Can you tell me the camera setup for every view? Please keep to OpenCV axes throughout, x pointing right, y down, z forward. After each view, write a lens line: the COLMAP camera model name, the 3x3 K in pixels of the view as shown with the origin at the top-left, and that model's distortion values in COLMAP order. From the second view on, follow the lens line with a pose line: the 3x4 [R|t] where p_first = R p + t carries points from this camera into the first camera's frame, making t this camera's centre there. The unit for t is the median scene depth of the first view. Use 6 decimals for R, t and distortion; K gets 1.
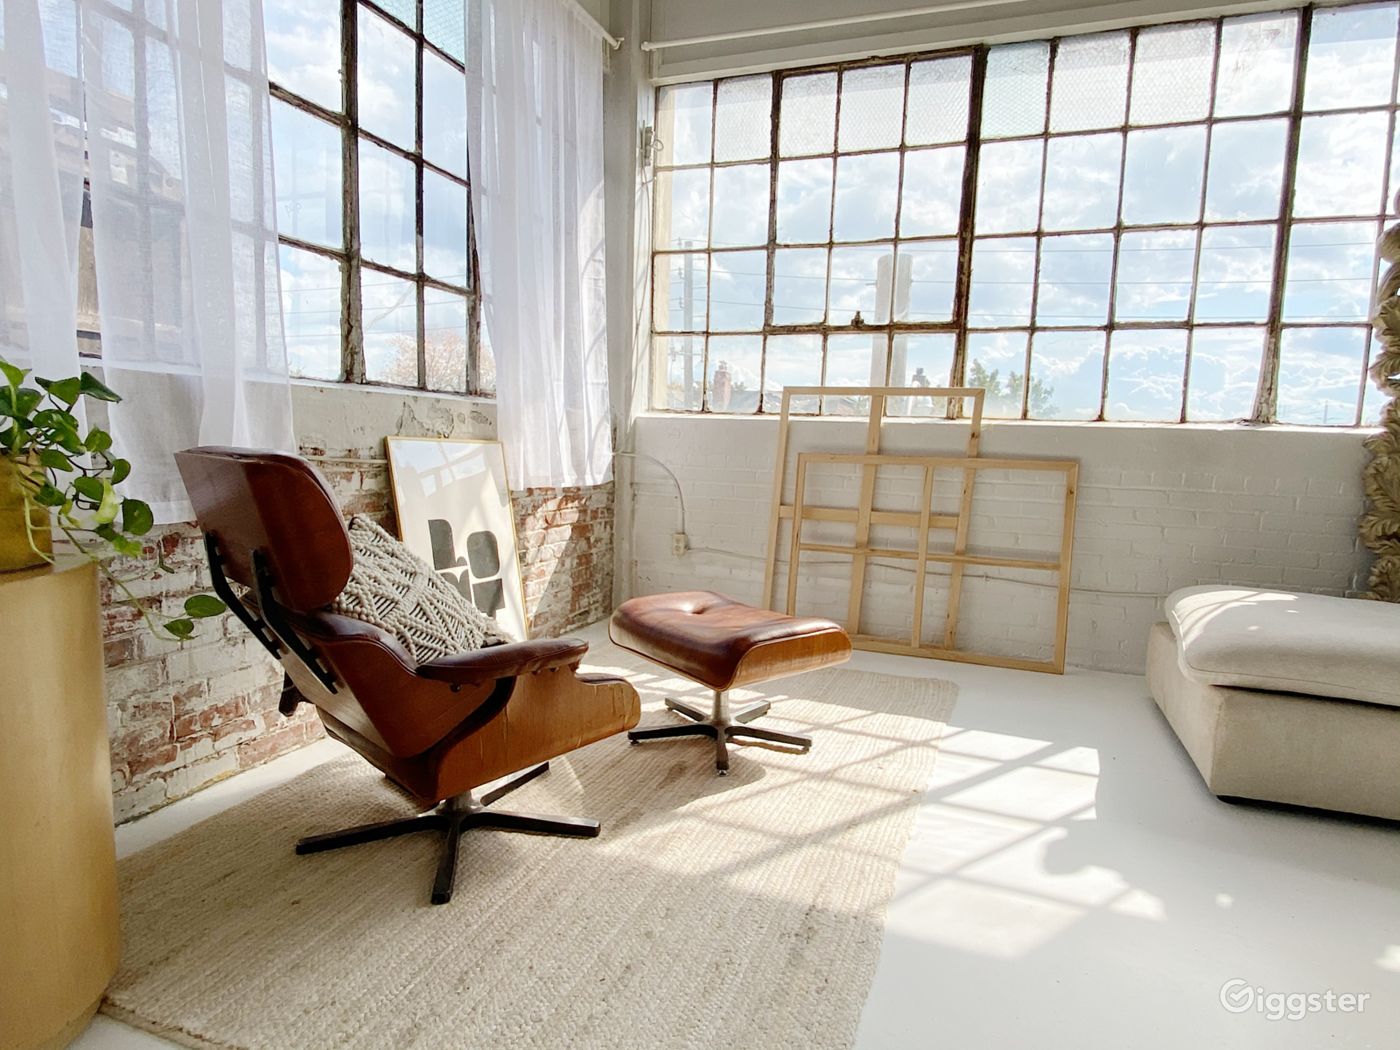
lens RADIAL K [[787.9, 0, 701.6], [0, 787.9, 537.3], [0, 0, 1]] dist [0.000268, -0.003538]
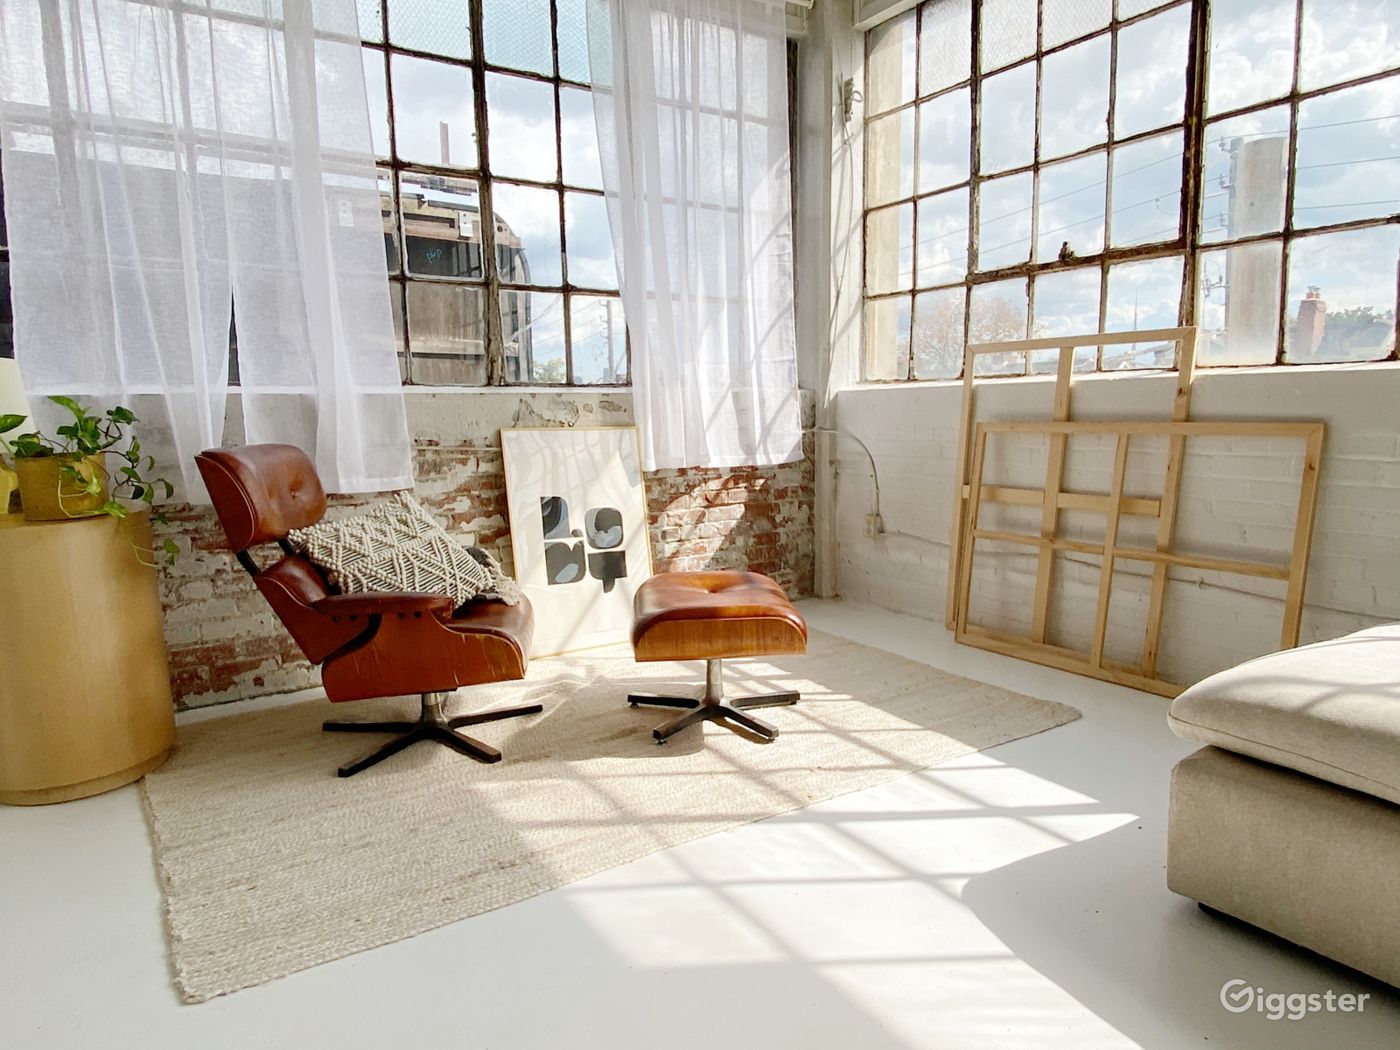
lens RADIAL K [[865.6, 0, 690.7], [0, 865.6, 531.6], [0, 0, 1]] dist [0.009541, -0.026921]
pose [[0.800409, 0.034669, -0.598451, 0.453678], [-0.025110, 0.999389, 0.024312, -0.005445], [0.598928, -0.004432, 0.800791, 0.068602]]
